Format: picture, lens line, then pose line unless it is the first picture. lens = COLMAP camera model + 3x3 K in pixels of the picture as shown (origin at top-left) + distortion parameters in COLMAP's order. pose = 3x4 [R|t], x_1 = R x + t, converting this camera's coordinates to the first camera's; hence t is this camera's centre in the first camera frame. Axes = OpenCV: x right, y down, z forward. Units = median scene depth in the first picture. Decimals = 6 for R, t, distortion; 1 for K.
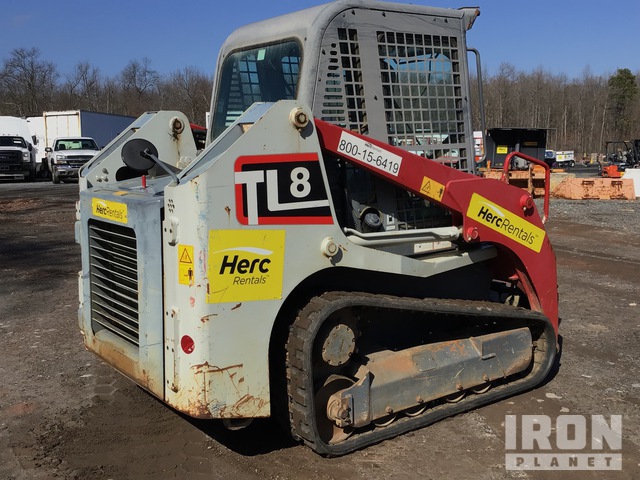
lens RADIAL K [[740.9, 0, 318.9], [0, 740.9, 248.7], [0, 0, 1]] dist [0.004250, 0.004607]
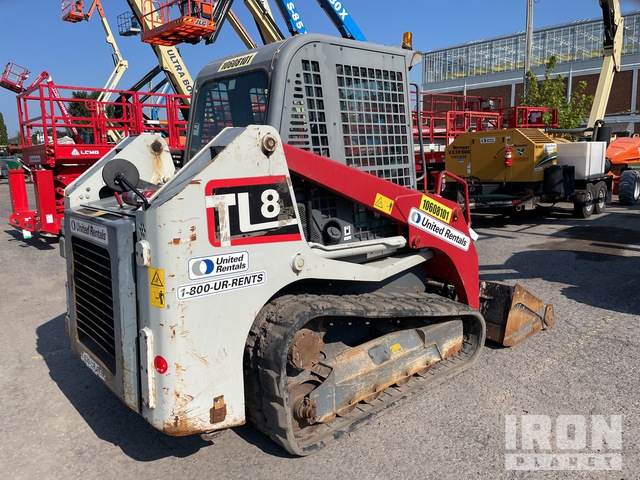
lens RADIAL K [[483.8, 0, 320.0], [0, 483.8, 240.0], [0, 0, 1]] dist [-0.004247, -0.000790]
pose [[0.995432, -0.013614, 0.094494, -0.018930], [0.010684, 0.999448, 0.031447, -0.053364], [-0.094870, -0.030294, 0.995029, 0.278657]]
